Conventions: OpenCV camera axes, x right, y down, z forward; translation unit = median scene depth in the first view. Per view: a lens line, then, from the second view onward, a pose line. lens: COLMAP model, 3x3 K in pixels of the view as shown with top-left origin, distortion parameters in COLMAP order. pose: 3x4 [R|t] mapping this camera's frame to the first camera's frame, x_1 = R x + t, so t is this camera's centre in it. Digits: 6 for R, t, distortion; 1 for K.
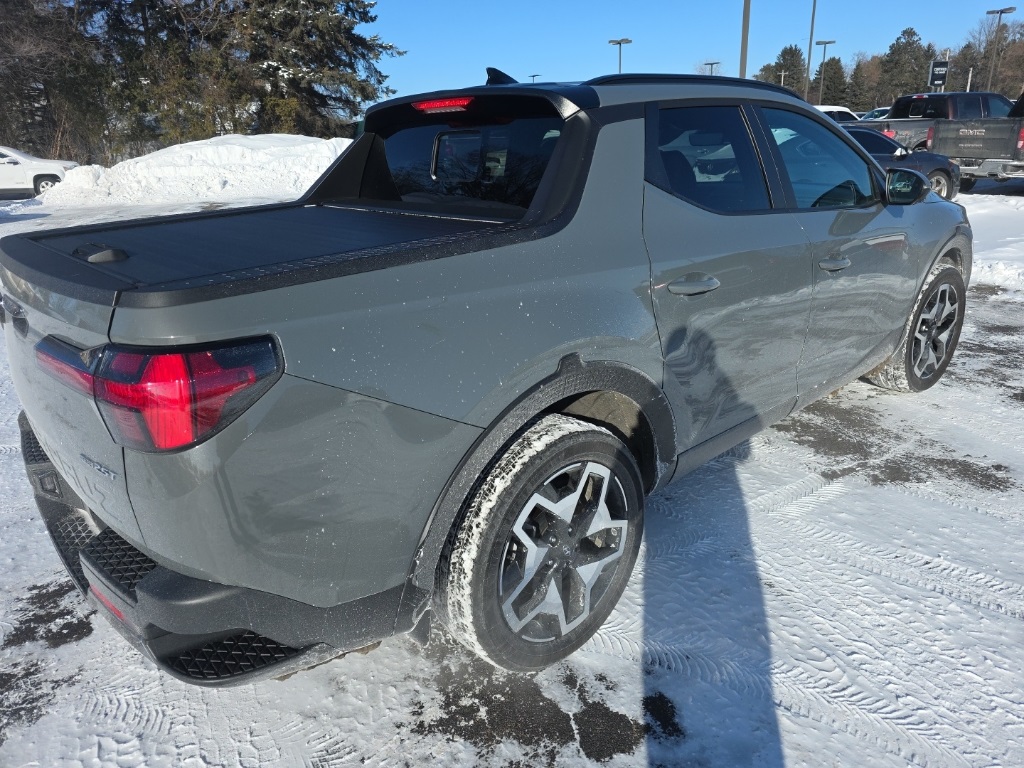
lens RADIAL K [[687.9, 0, 512.0], [0, 687.9, 384.0], [0, 0, 1]] dist [0.075076, -0.069512]
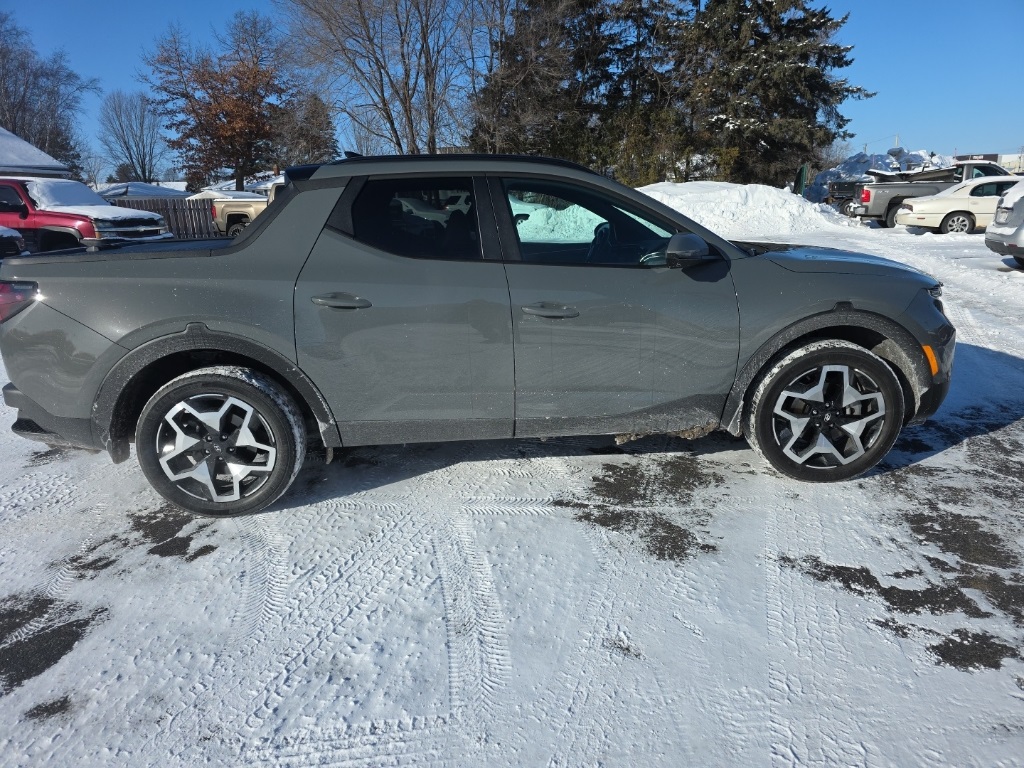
lens RADIAL K [[687.9, 0, 512.0], [0, 687.9, 384.0], [0, 0, 1]] dist [0.075076, -0.069512]
pose [[0.763412, 0.182883, -0.619480, 0.152300], [-0.217516, 0.975851, 0.020037, -0.008552], [0.608185, 0.119450, 0.784757, 0.011418]]
